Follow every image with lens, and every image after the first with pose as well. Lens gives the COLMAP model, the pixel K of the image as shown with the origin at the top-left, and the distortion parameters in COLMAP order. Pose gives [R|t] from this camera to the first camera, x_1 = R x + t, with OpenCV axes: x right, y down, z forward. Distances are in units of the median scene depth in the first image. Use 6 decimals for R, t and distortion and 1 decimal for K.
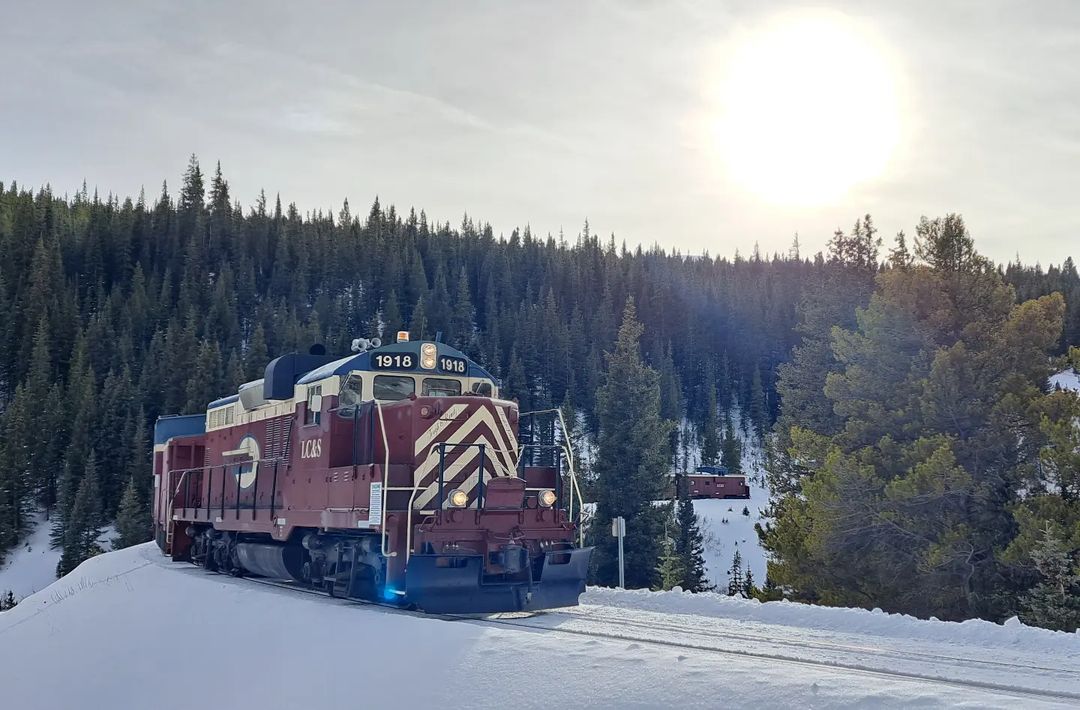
lens RADIAL K [[1006.9, 0, 540.0], [0, 1006.9, 355.0], [0, 0, 1]] dist [0.070478, -0.000527]
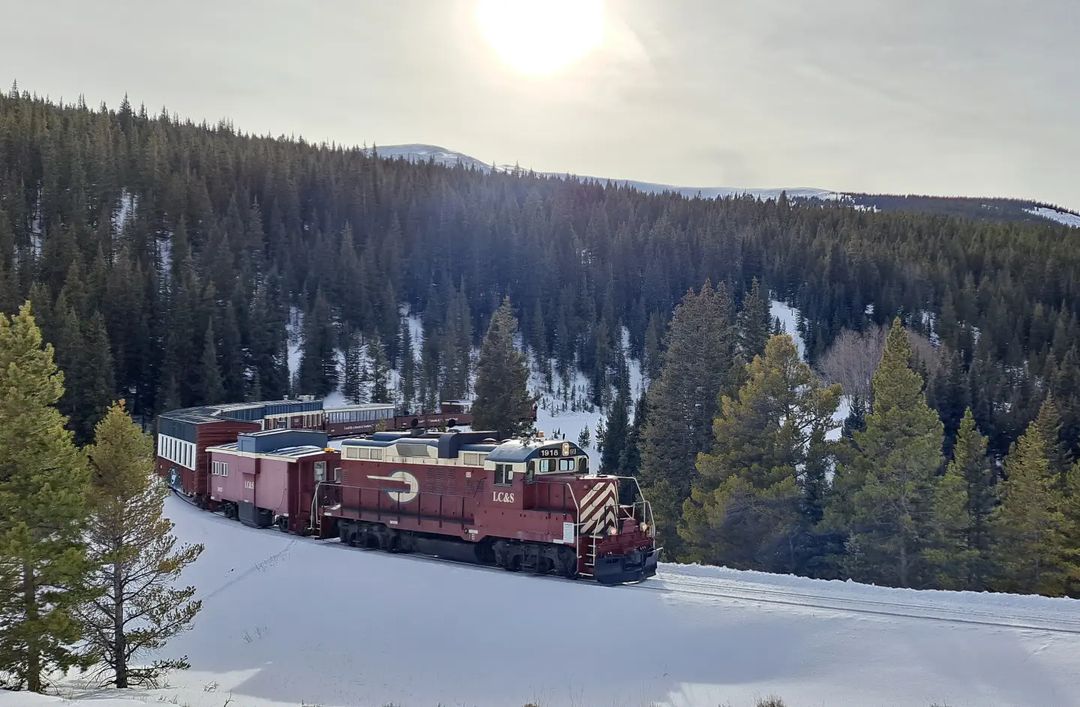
lens RADIAL K [[1006.9, 0, 540.0], [0, 1006.9, 353.5], [0, 0, 1]] dist [0.070478, -0.000527]
pose [[0.967813, -0.000765, 0.251668, -0.520779], [-0.024151, 0.995098, 0.095901, -0.296492], [-0.250507, -0.098892, 0.963051, -0.681917]]
